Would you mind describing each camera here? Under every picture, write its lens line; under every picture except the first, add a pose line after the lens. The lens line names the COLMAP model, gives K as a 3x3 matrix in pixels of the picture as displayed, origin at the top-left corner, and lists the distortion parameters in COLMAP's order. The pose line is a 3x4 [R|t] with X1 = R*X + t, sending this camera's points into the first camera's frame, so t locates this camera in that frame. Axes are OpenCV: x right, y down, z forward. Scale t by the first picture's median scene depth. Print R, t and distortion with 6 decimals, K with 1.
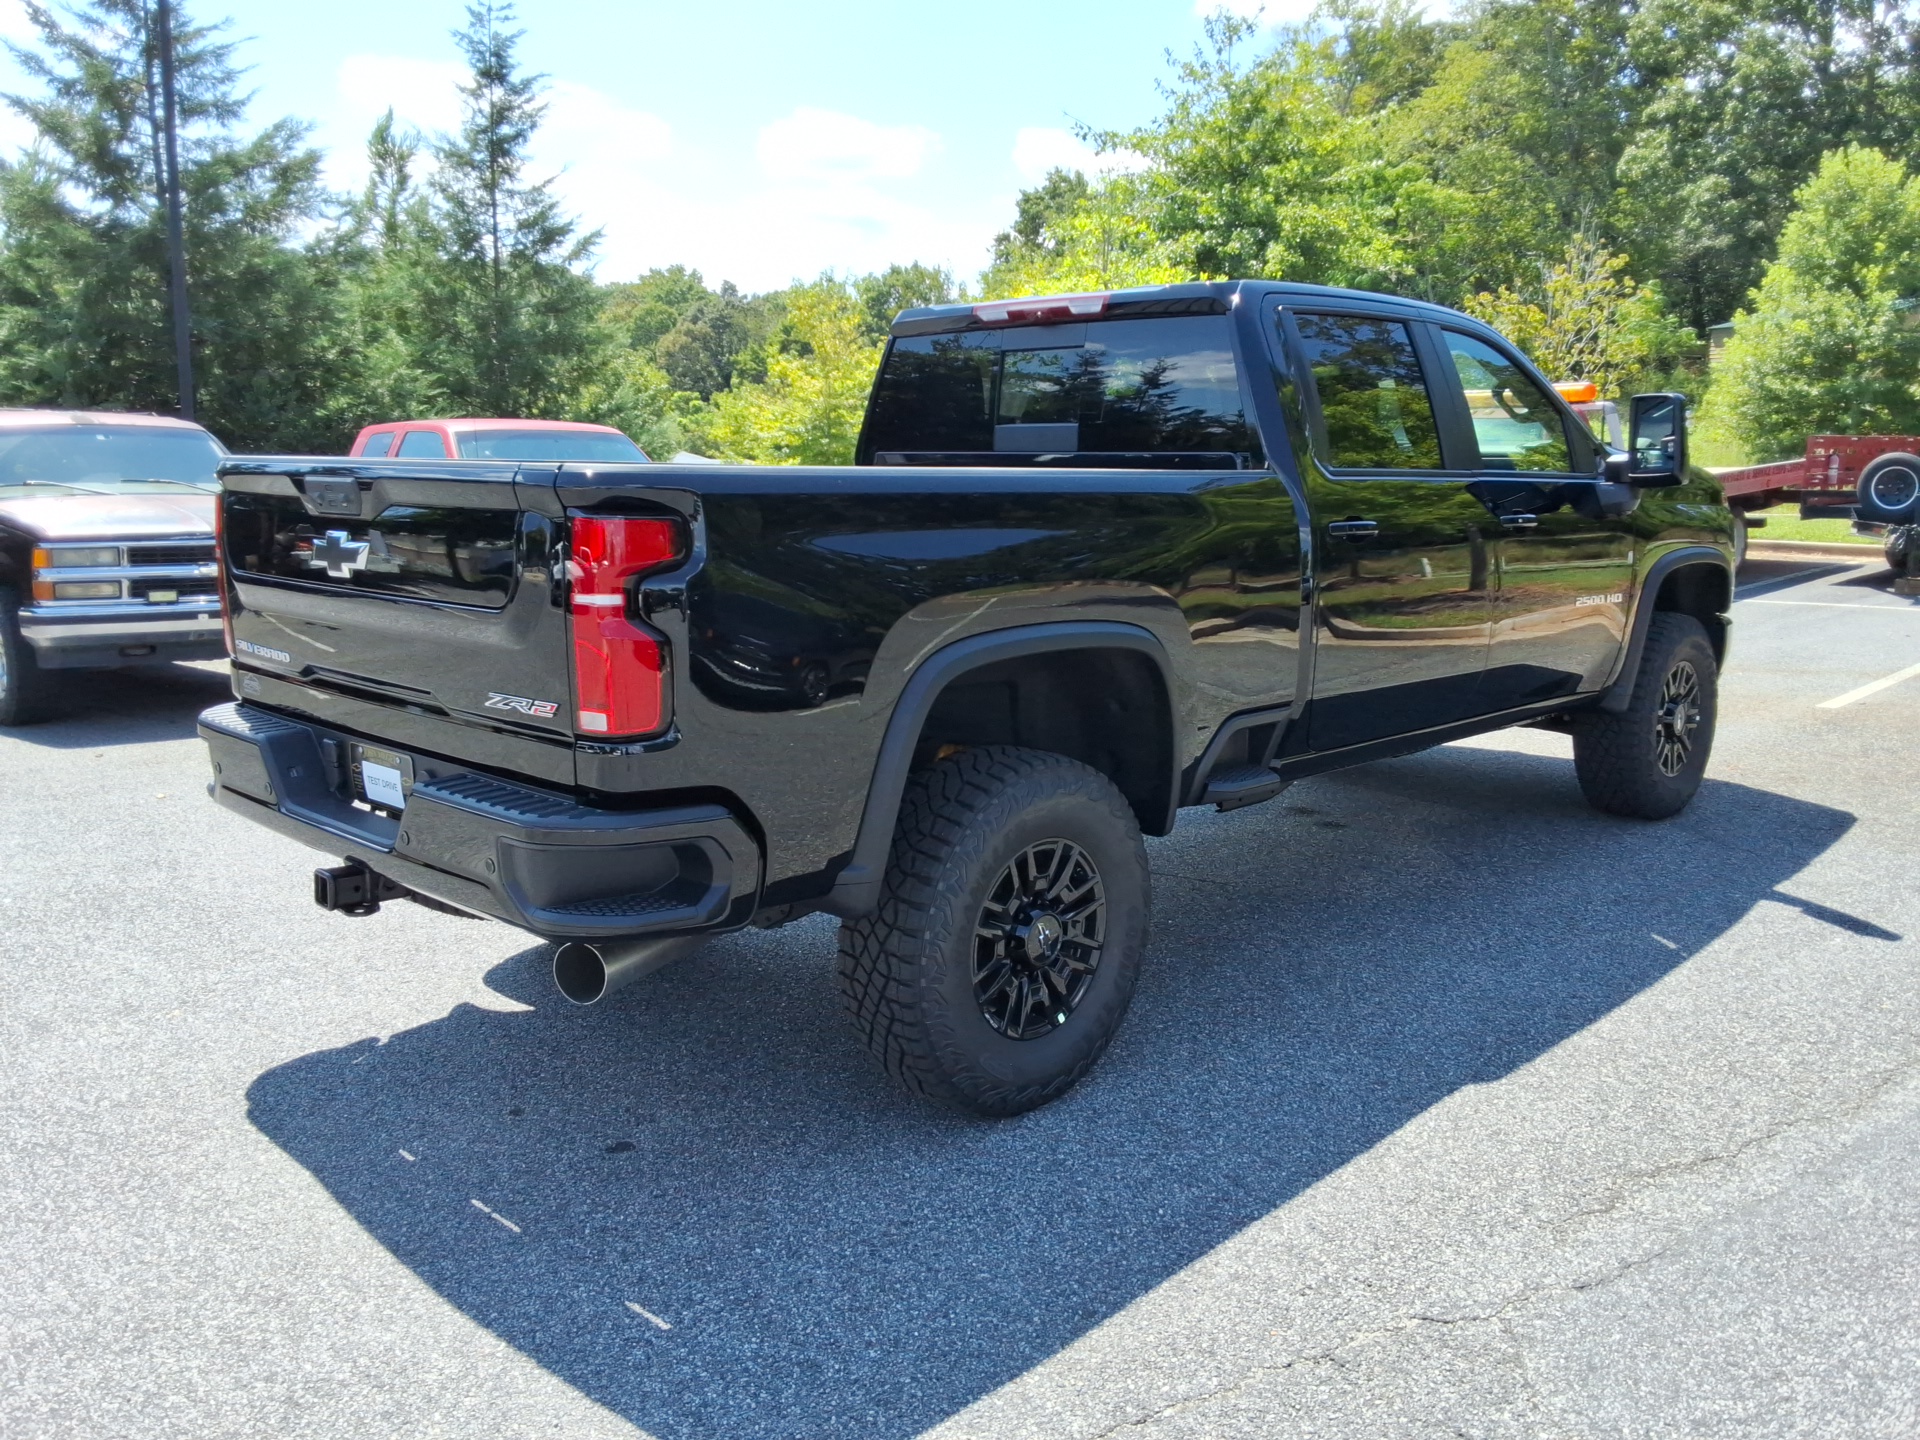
lens RADIAL K [[1558.8, 0, 958.1], [0, 1558.8, 717.0], [0, 0, 1]] dist [0.129295, -0.226964]
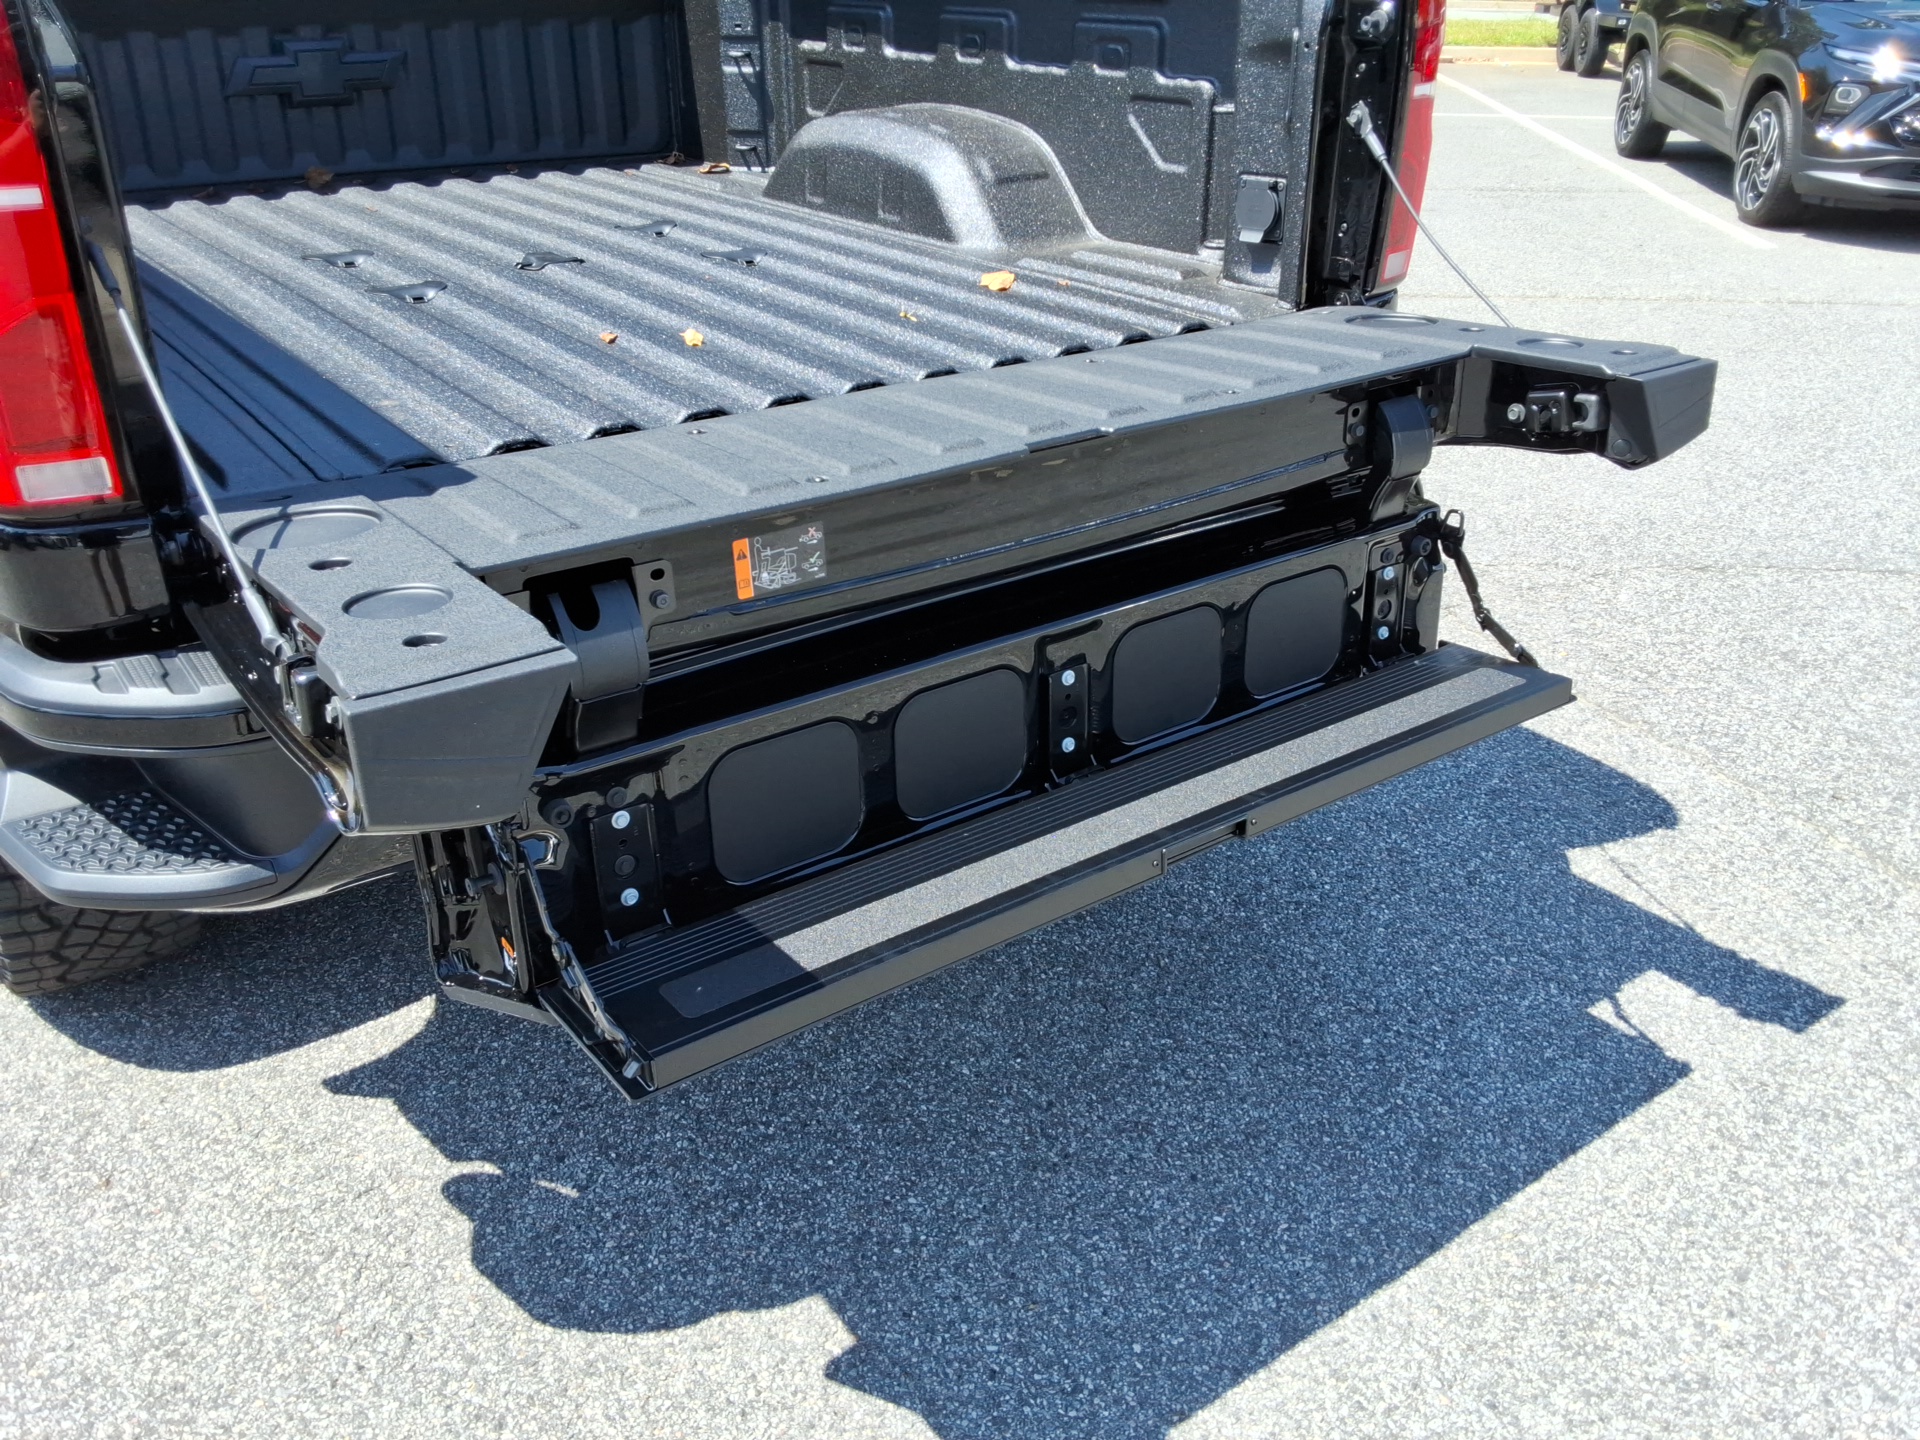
lens RADIAL K [[1572.3, 0, 979.4], [0, 1572.3, 710.1], [0, 0, 1]] dist [0.118105, -0.202055]
pose [[0.140409, -0.431353, 0.891190, -0.682500], [0.155908, 0.898510, 0.410332, -0.097462], [-0.977741, 0.081329, 0.193410, 0.697200]]
